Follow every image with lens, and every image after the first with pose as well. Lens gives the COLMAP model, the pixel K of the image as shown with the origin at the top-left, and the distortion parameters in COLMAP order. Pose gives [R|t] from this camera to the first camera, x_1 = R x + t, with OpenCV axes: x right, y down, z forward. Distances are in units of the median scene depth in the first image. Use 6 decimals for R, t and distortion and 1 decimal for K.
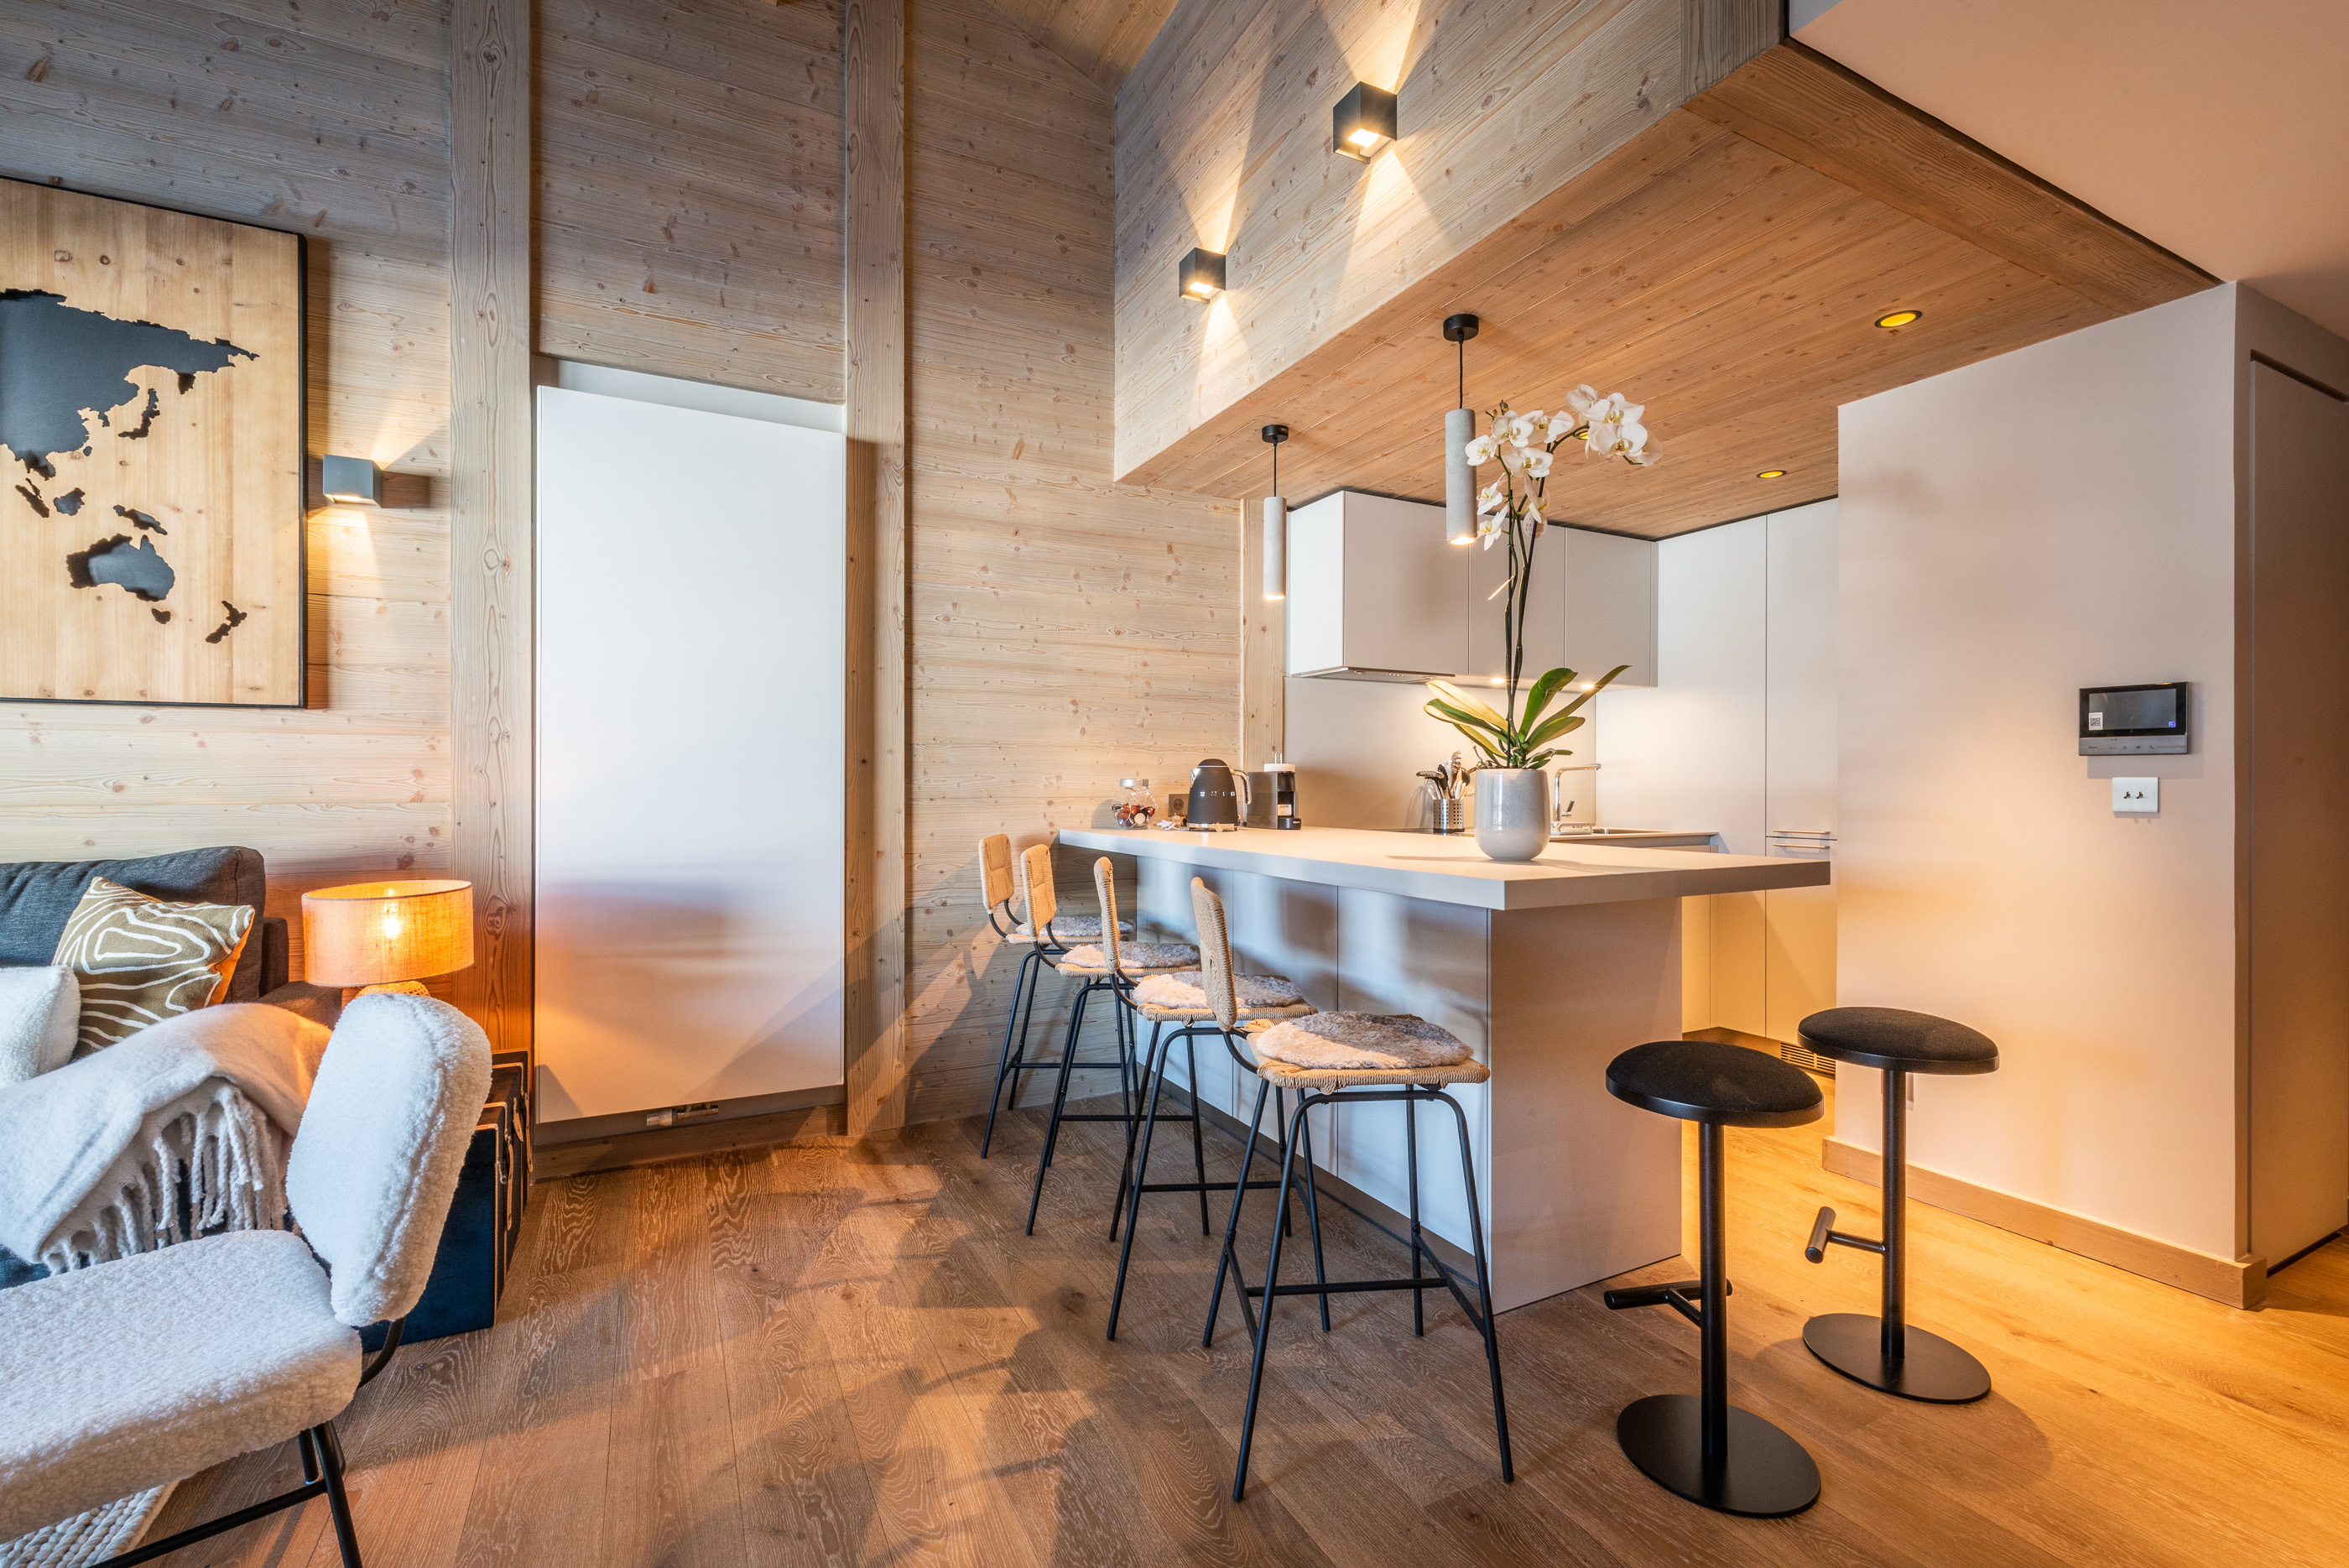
lens RADIAL K [[1012.1, 0, 1180.9], [0, 1012.1, 783.8], [0, 0, 1]] dist [-0.001161, -0.000160]
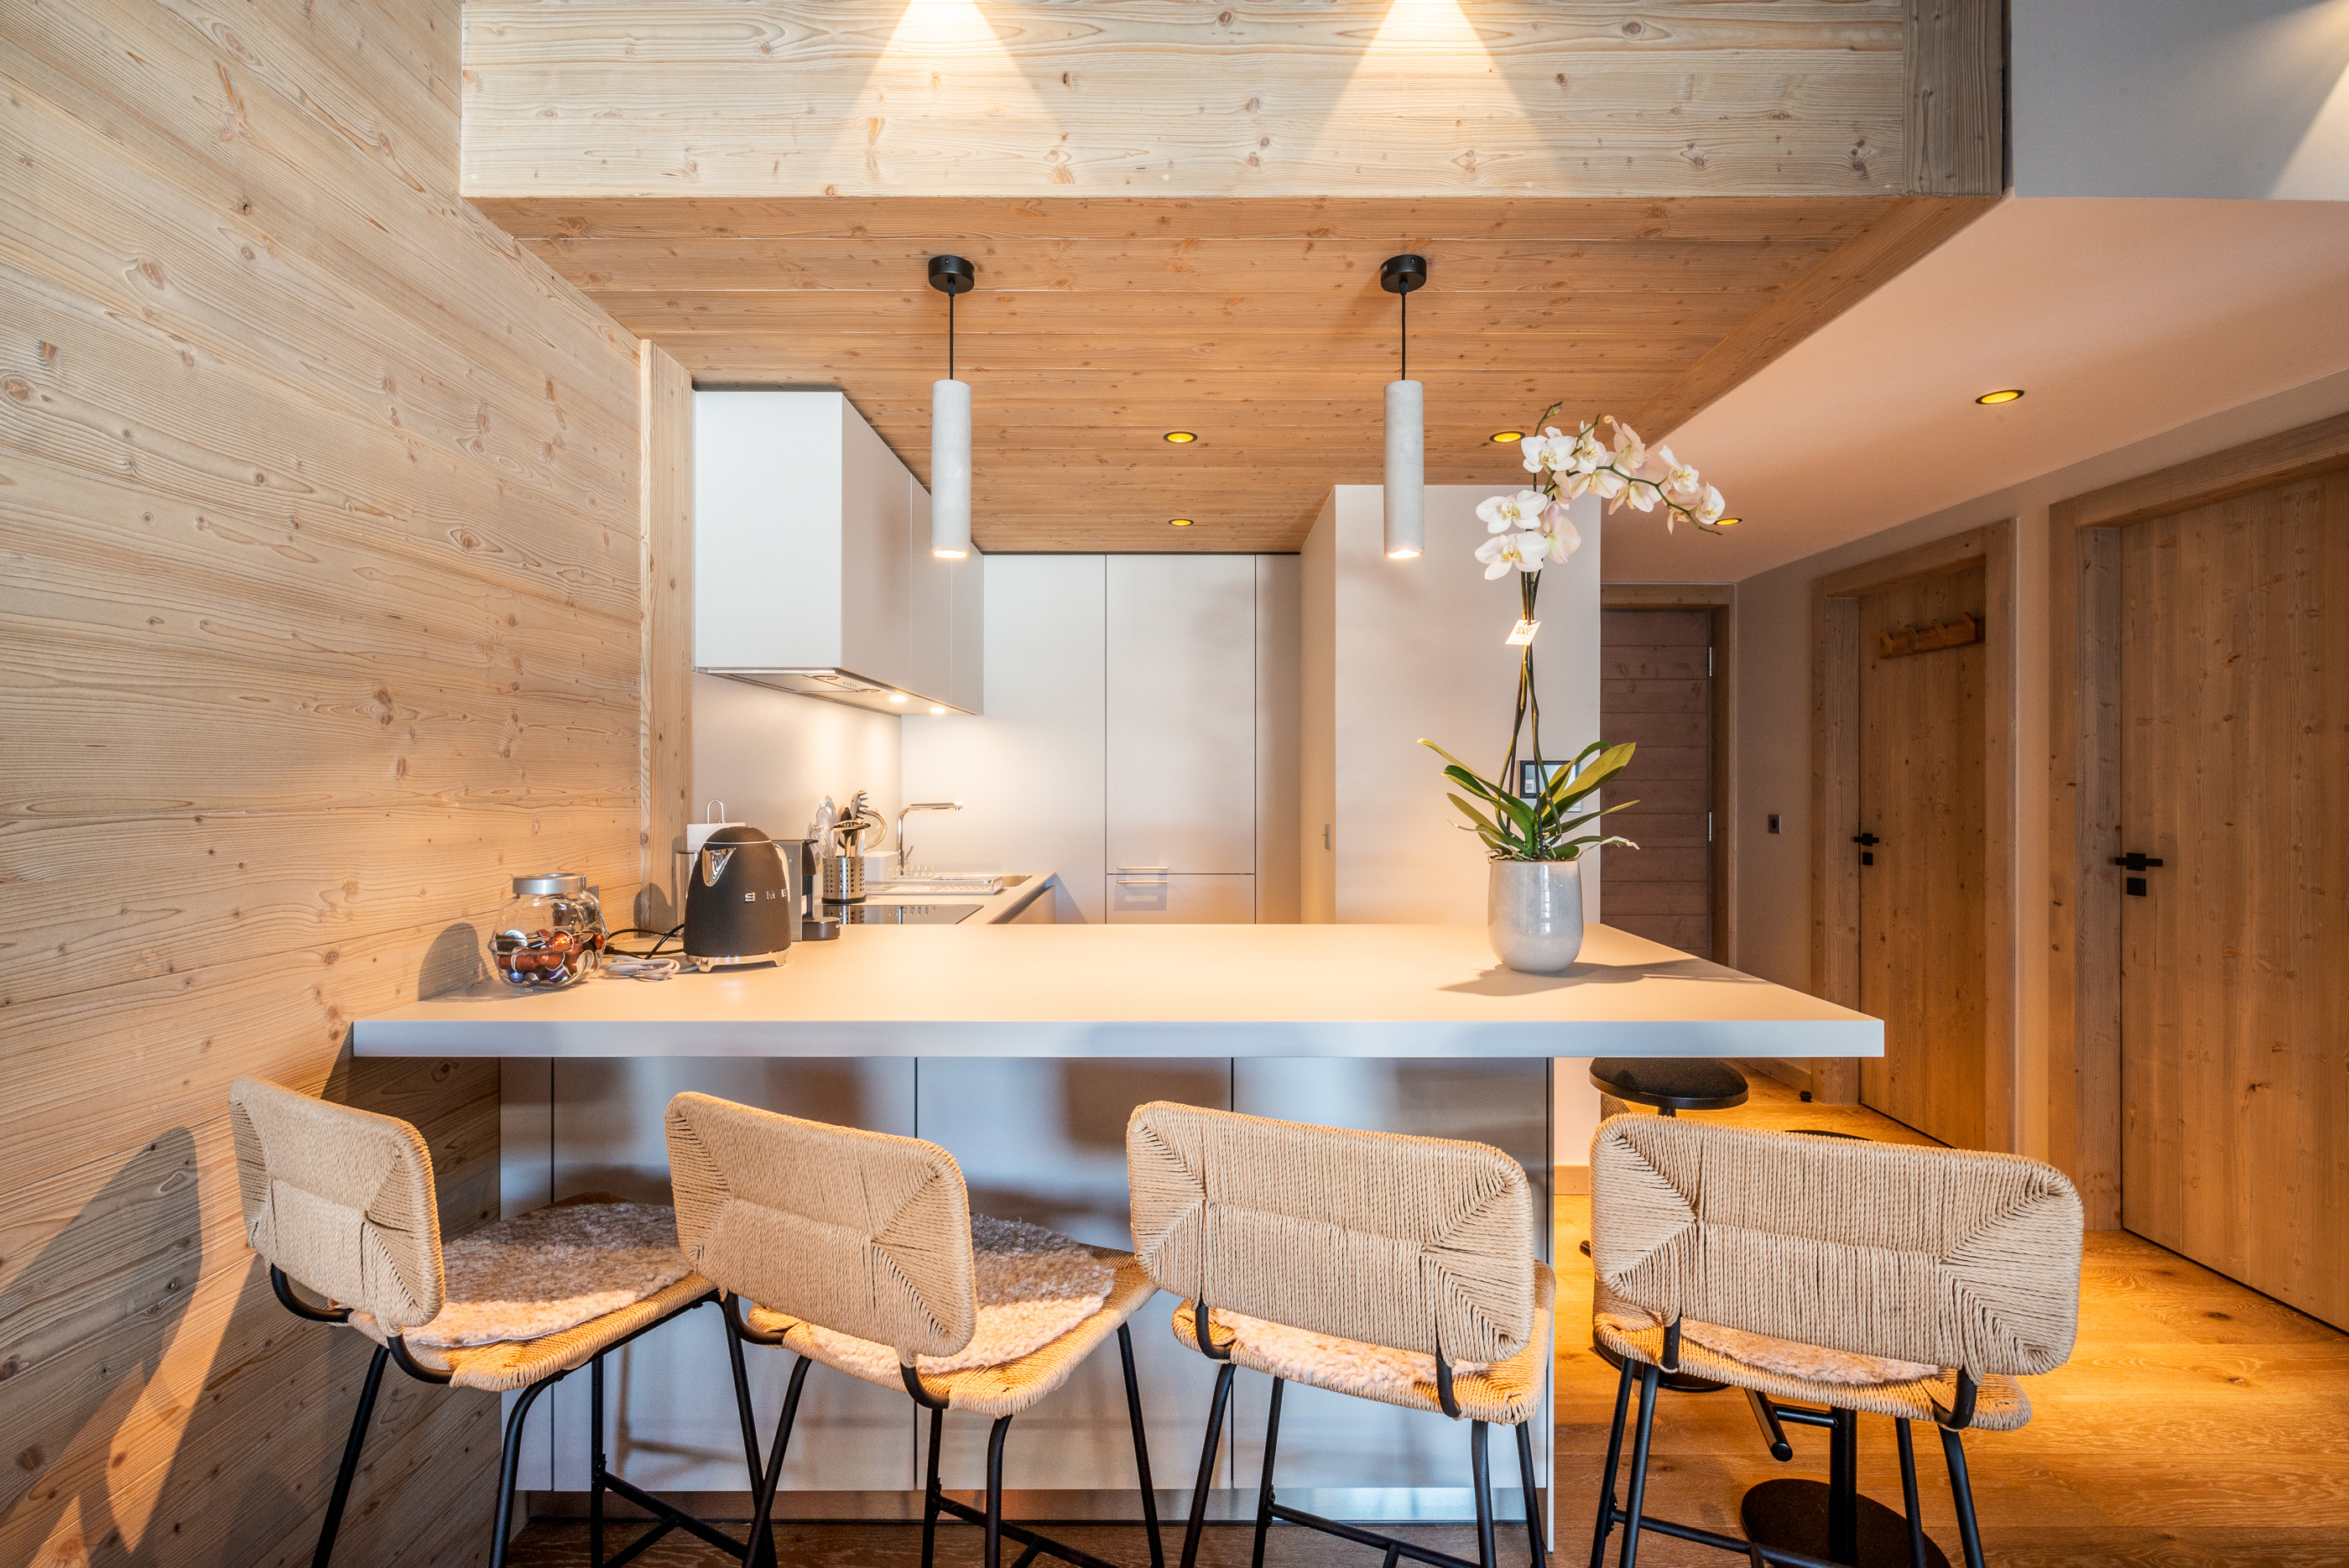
lens RADIAL K [[1012.1, 0, 1178.3], [0, 1012.1, 778.5], [0, 0, 1]] dist [-0.001161, -0.000160]
pose [[0.457206, 0.001399, 0.889360, -0.319128], [0.000340, 0.999998, -0.001747, -0.047141], [-0.889361, 0.001101, 0.457205, 0.537851]]
